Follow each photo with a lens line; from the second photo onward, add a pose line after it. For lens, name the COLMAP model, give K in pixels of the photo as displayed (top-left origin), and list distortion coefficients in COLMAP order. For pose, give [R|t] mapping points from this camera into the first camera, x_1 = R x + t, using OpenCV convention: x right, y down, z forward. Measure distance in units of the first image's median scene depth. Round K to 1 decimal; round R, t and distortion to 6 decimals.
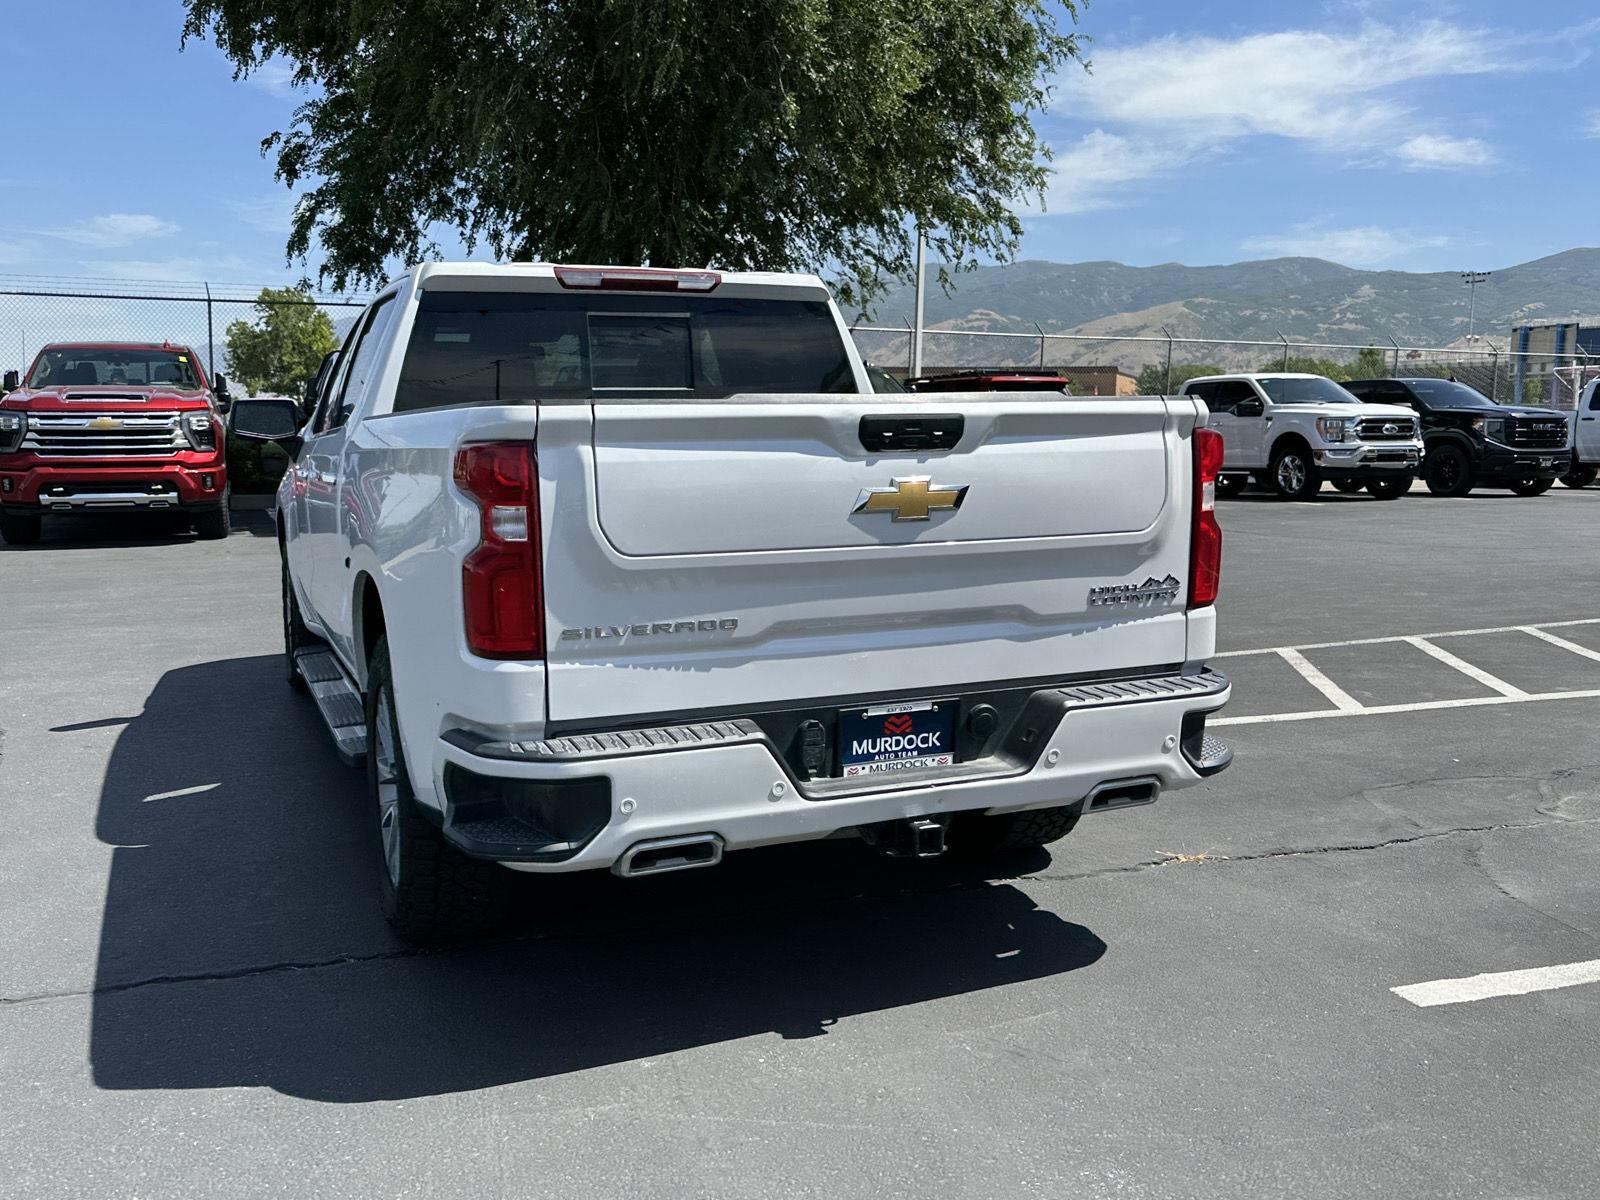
lens RADIAL K [[1419.8, 0, 812.9], [0, 1419.8, 604.4], [0, 0, 1]] dist [0.165985, -0.348478]
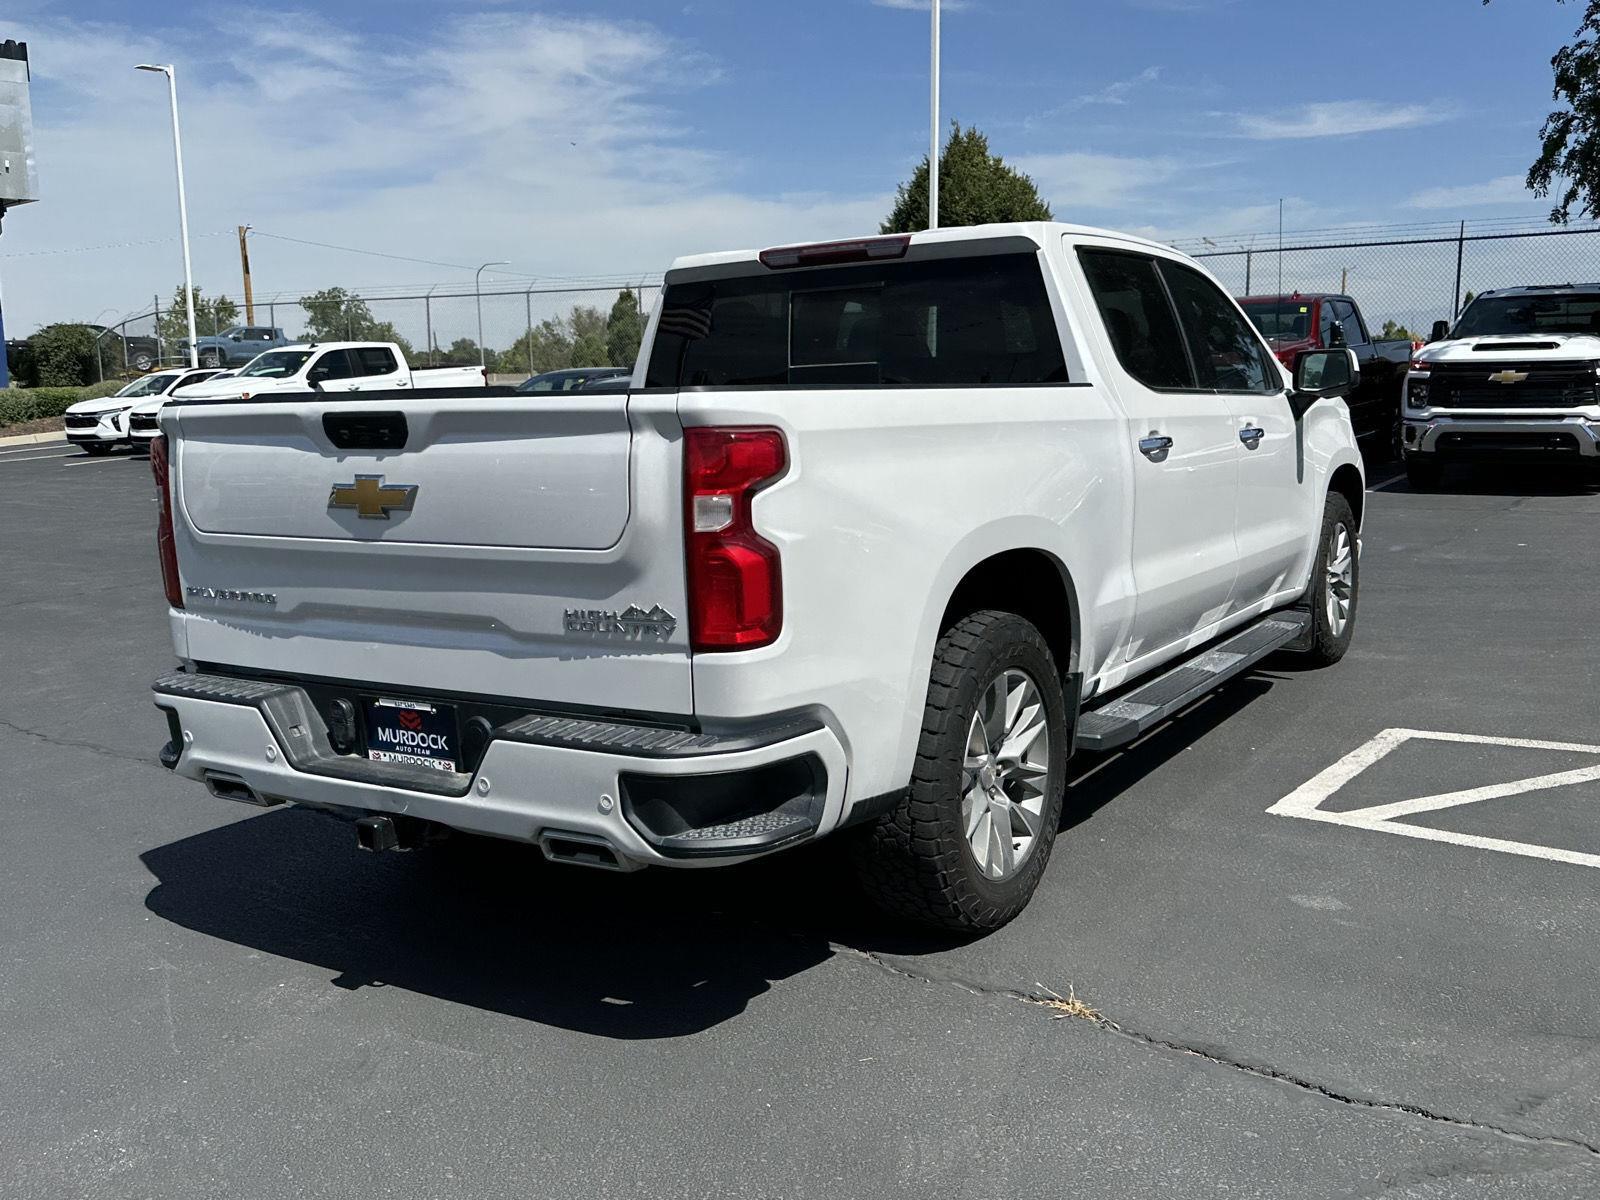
lens RADIAL K [[1419.8, 0, 812.9], [0, 1419.8, 604.4], [0, 0, 1]] dist [0.165985, -0.348478]
pose [[0.573084, 0.116538, -0.811168, 0.986998], [-0.081226, 0.993041, 0.085281, -0.101130], [0.815461, 0.017014, 0.578562, 0.613547]]
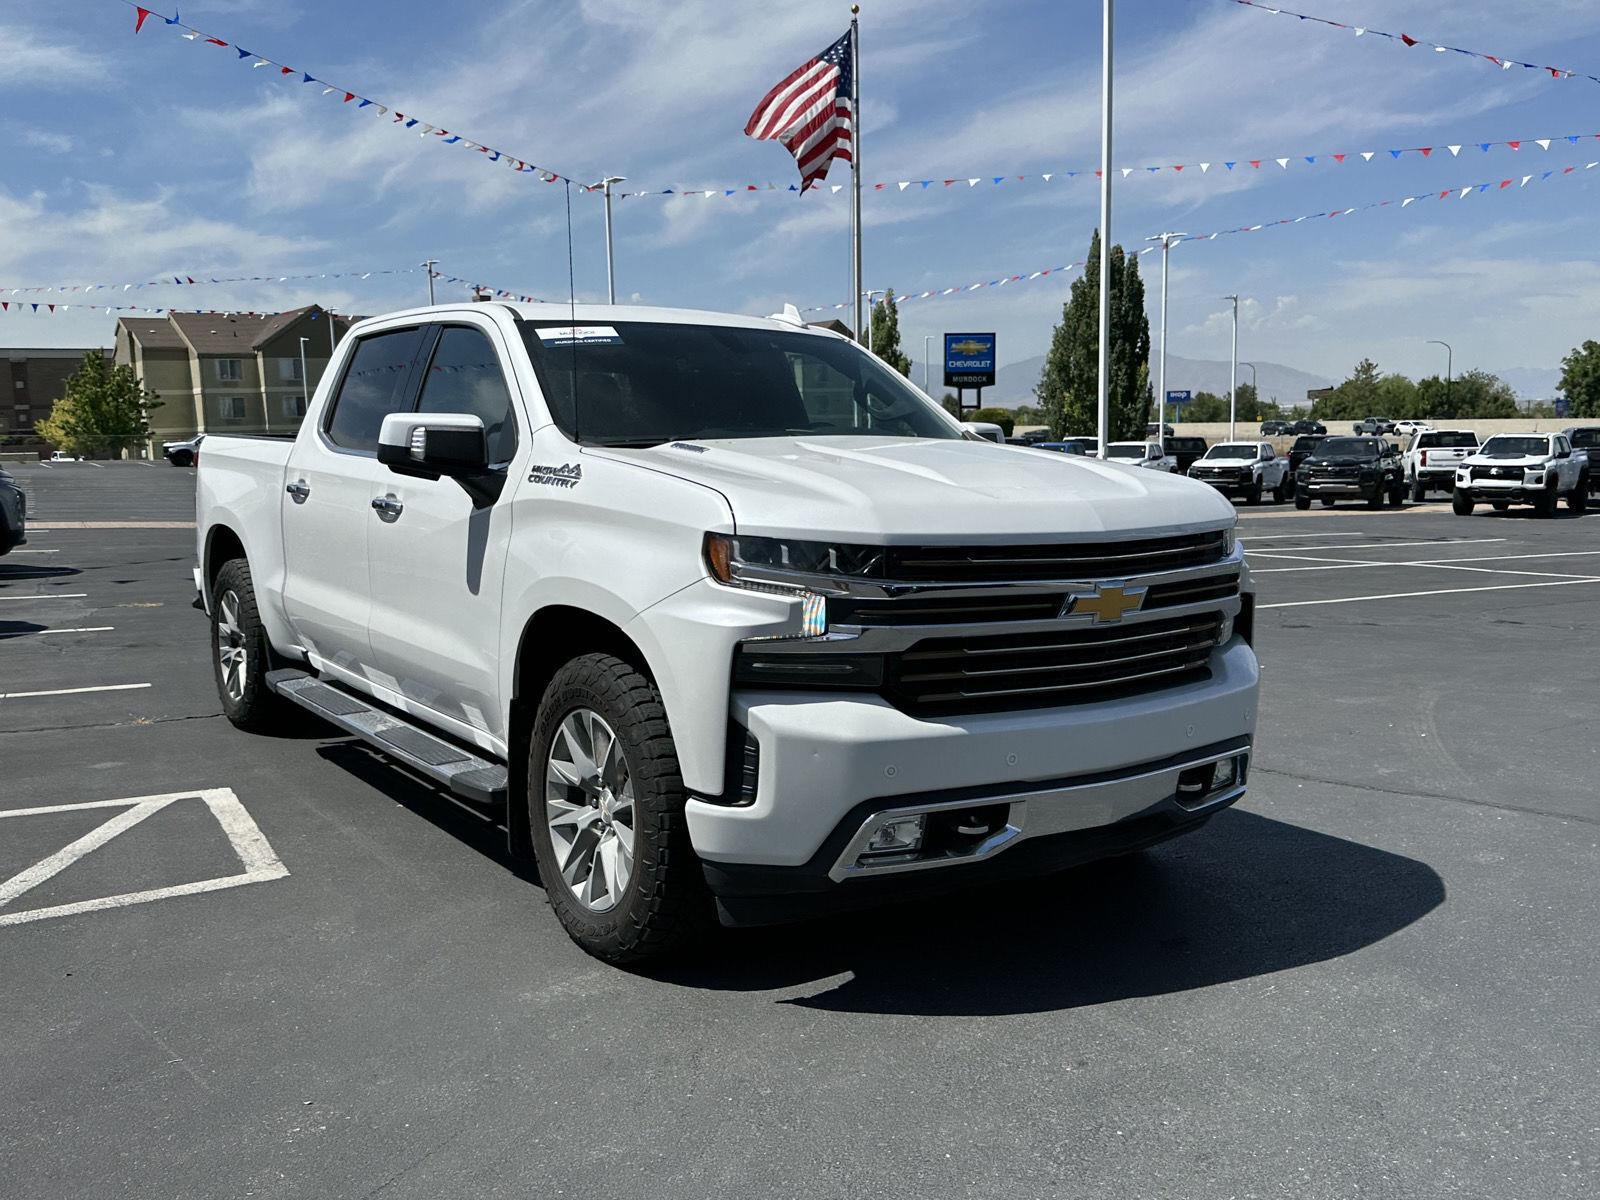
lens RADIAL K [[1419.8, 0, 812.9], [0, 1419.8, 604.4], [0, 0, 1]] dist [0.165985, -0.348478]
pose [[-0.978484, 0.033022, -0.203665, -0.182643], [-0.018137, 0.969522, 0.244333, -0.463431], [0.205525, 0.242770, -0.948062, 3.456351]]
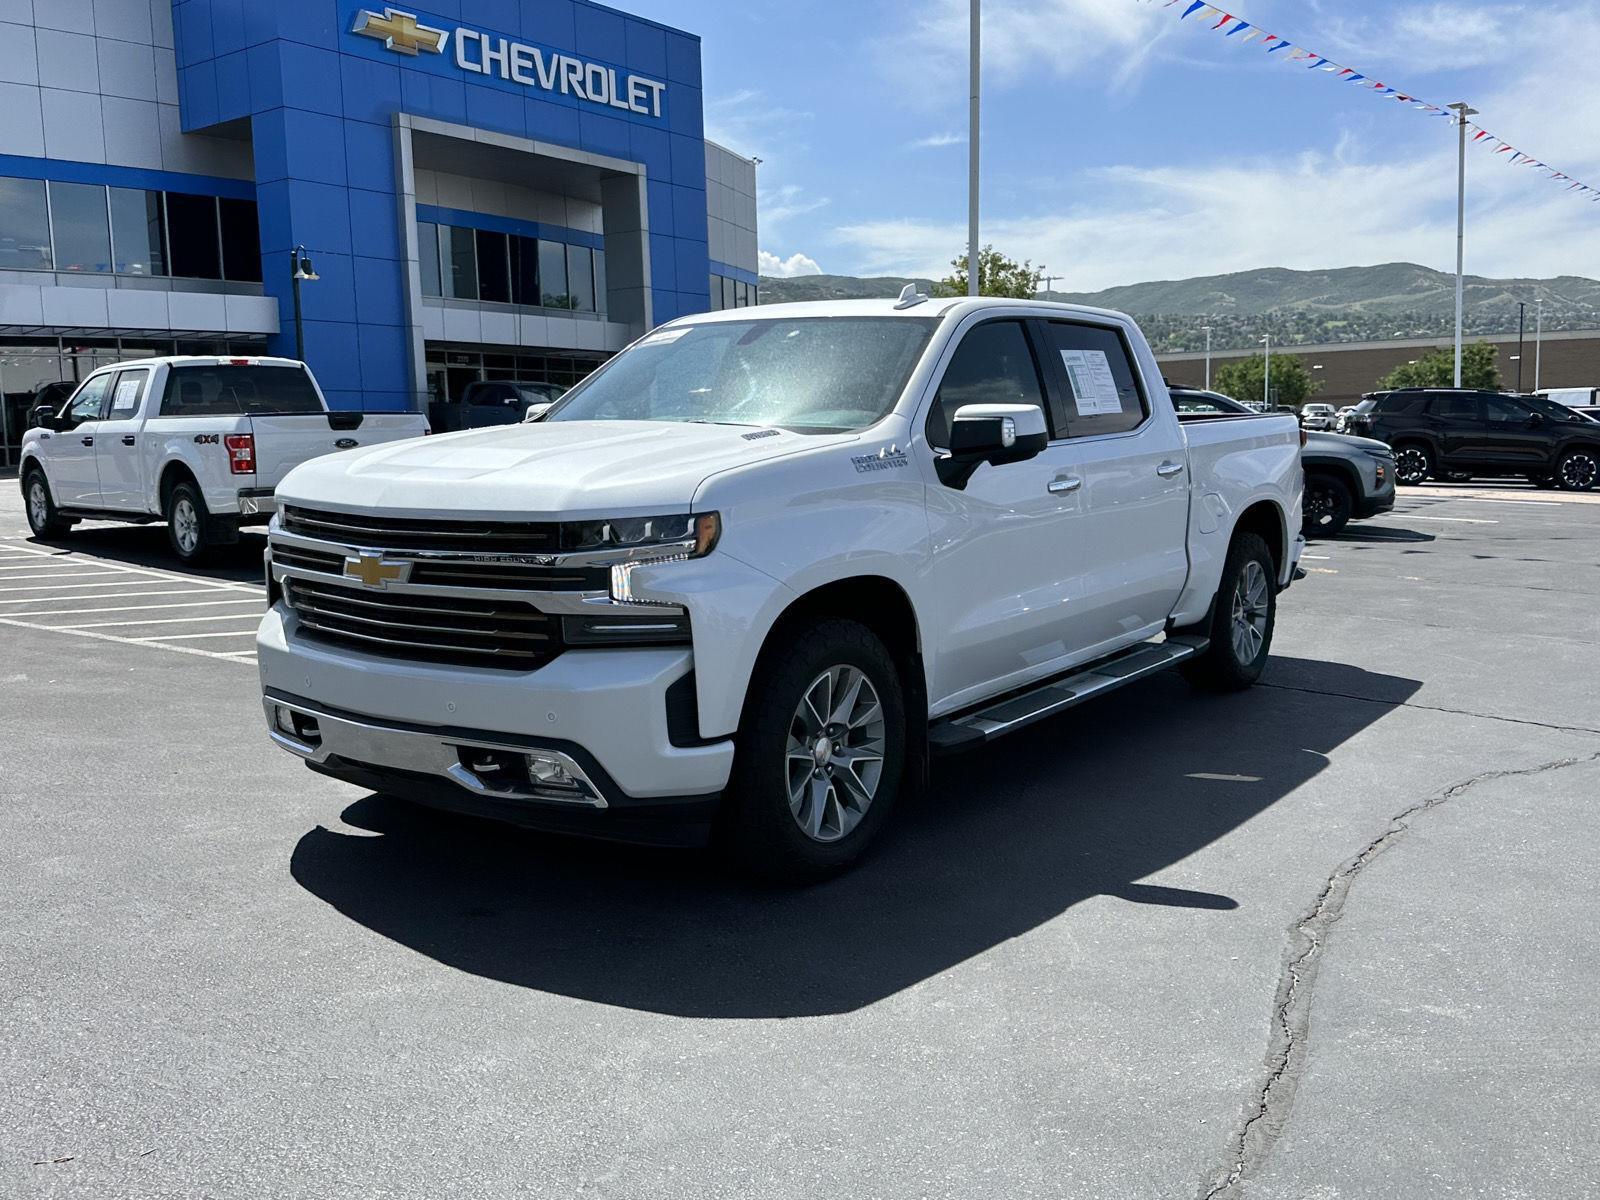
lens RADIAL K [[1419.8, 0, 812.9], [0, 1419.8, 604.4], [0, 0, 1]] dist [0.165985, -0.348478]
pose [[-0.517617, -0.106054, 0.849014, -1.847927], [0.117794, 0.974007, 0.193482, -0.371344], [-0.847465, 0.200159, -0.491670, 2.780181]]
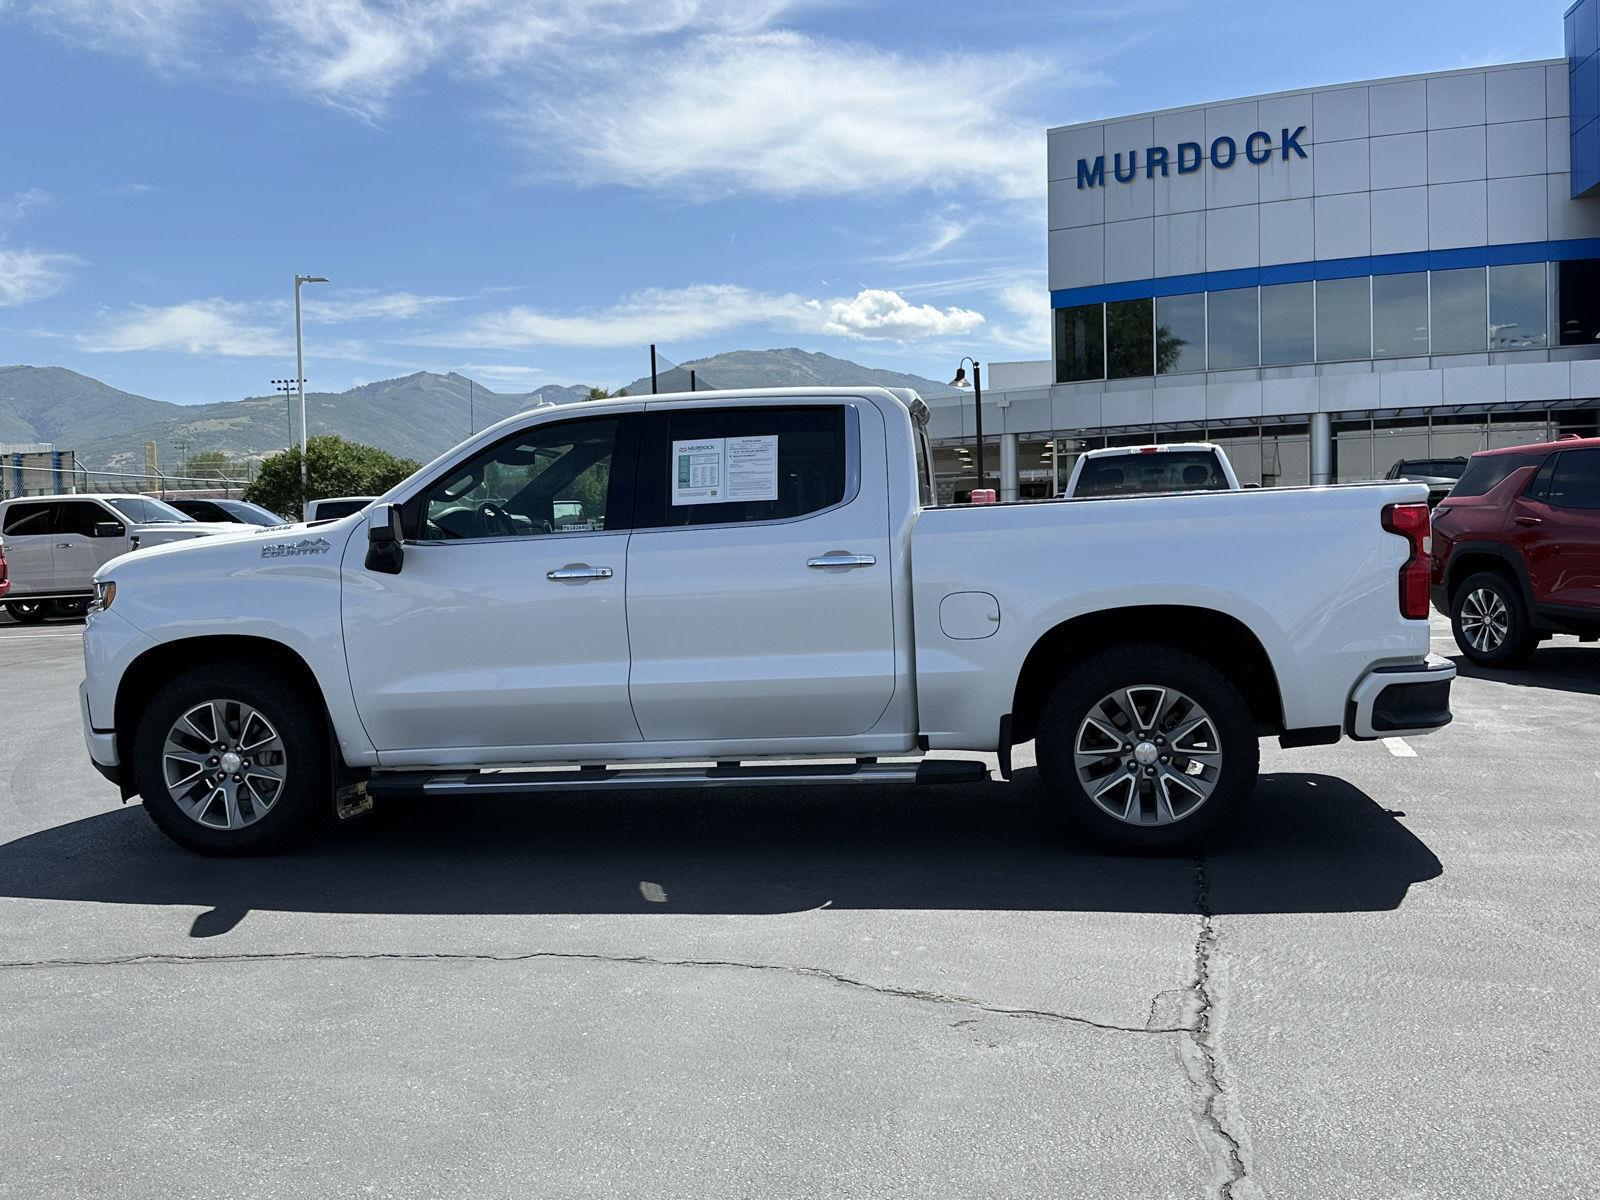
lens RADIAL K [[1419.8, 0, 812.9], [0, 1419.8, 604.4], [0, 0, 1]] dist [0.165985, -0.348478]
pose [[0.512101, -0.065901, 0.856394, -1.911290], [0.140326, 0.990075, -0.007724, -0.066227], [-0.847385, 0.124130, 0.516266, 0.598242]]
